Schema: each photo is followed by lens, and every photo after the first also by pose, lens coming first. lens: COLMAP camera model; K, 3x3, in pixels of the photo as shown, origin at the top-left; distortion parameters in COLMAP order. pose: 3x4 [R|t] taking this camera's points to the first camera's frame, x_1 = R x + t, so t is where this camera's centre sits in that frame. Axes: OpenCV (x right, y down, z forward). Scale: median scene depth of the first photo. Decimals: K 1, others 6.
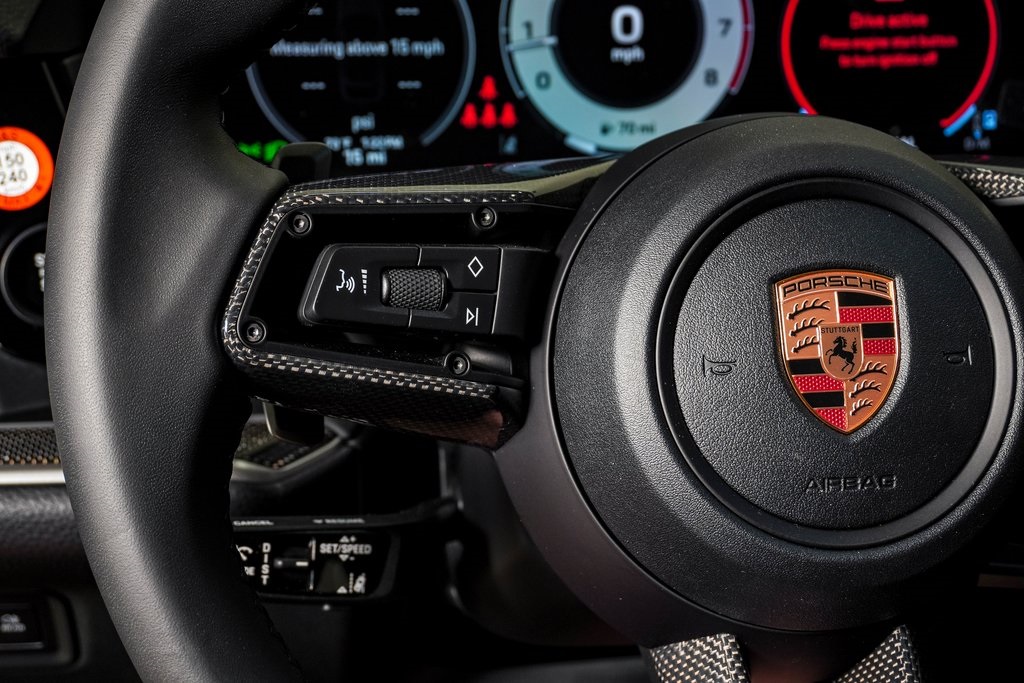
lens RADIAL K [[1604.6, 0, 517.1], [0, 1604.6, 348.2], [0, 0, 1]] dist [0.047137, 0.000000]
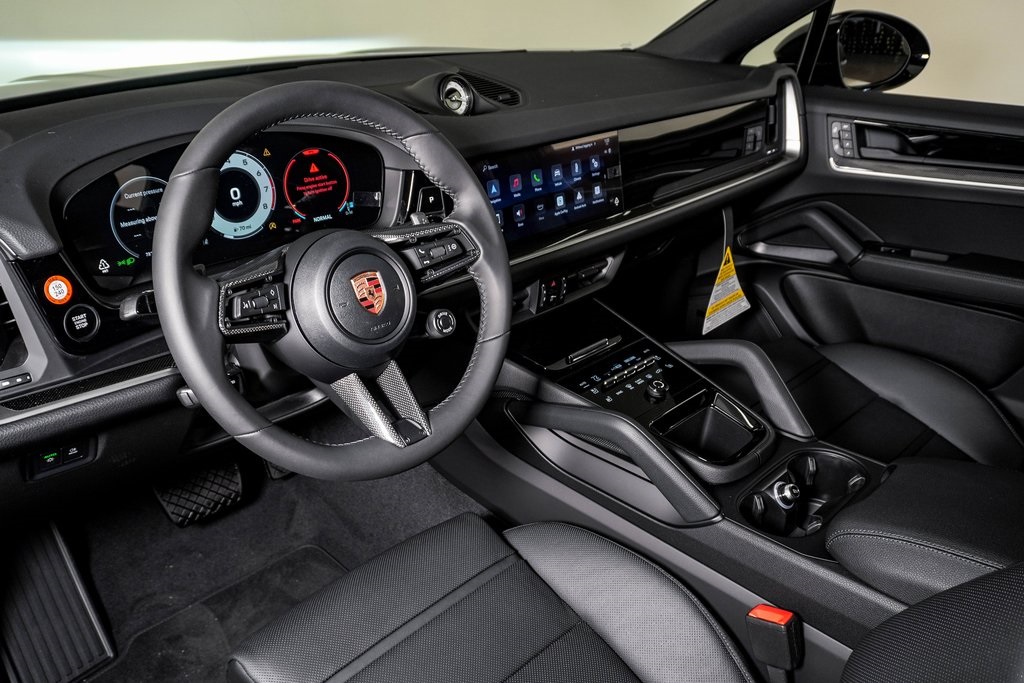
lens RADIAL K [[872.6, 0, 518.4], [0, 872.6, 341.4], [0, 0, 1]] dist [0.010604, 0.029541]
pose [[0.801137, -0.249672, 0.543915, -0.576750], [0.183070, 0.967496, 0.174462, -0.158226], [-0.569793, -0.040194, 0.820804, -0.783748]]
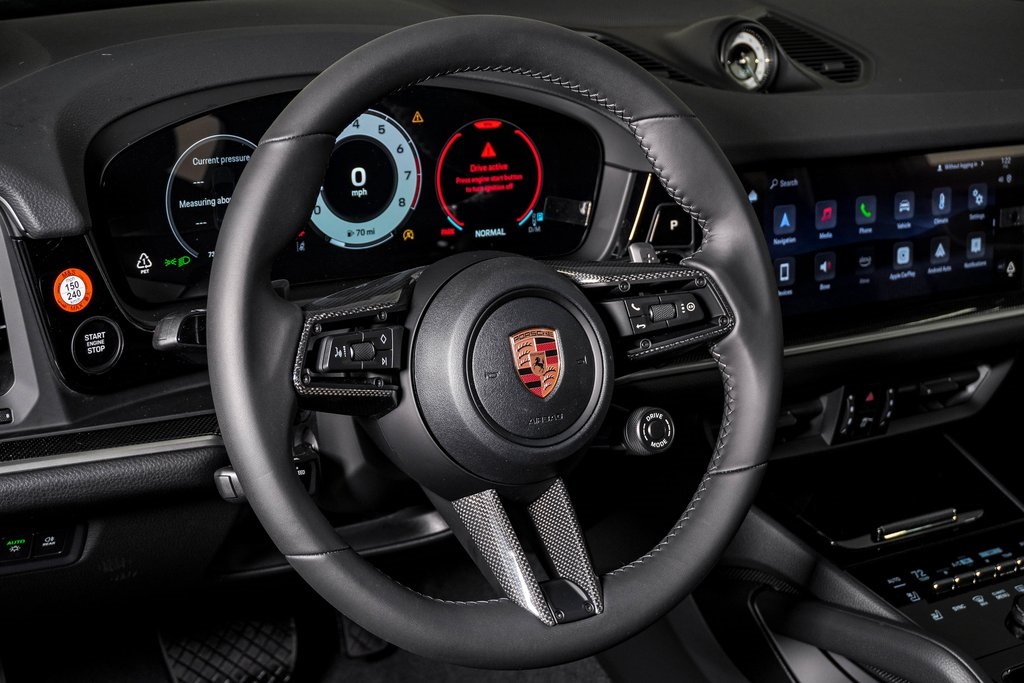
lens RADIAL K [[1604.6, 0, 534.2], [0, 1604.6, 346.7], [0, 0, 1]] dist [0.047137, 0.000000]
pose [[0.918986, -0.080863, 0.385909, -0.597038], [0.059538, 0.995981, 0.066915, -0.151734], [-0.389769, -0.038518, 0.920107, -0.975773]]
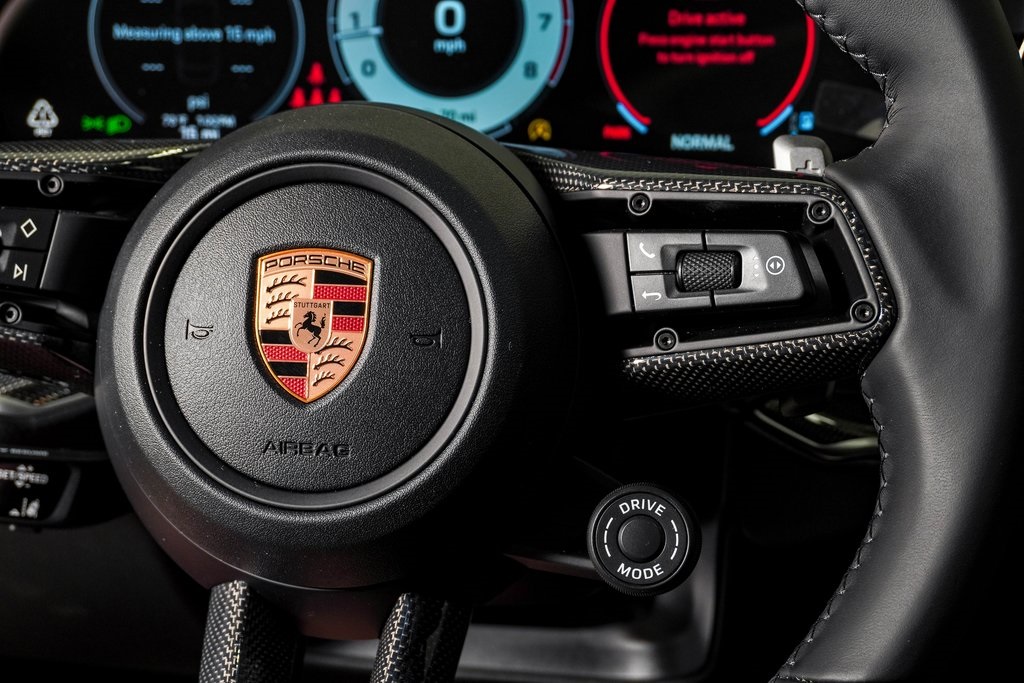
lens RADIAL K [[1604.6, 0, 522.3], [0, 1604.6, 337.9], [0, 0, 1]] dist [0.047137, 0.000000]
pose [[0.958079, 0.072716, -0.277124, 0.534280], [-0.072543, 0.997306, 0.010891, -0.009753], [0.277170, 0.009669, 0.960772, 0.010426]]
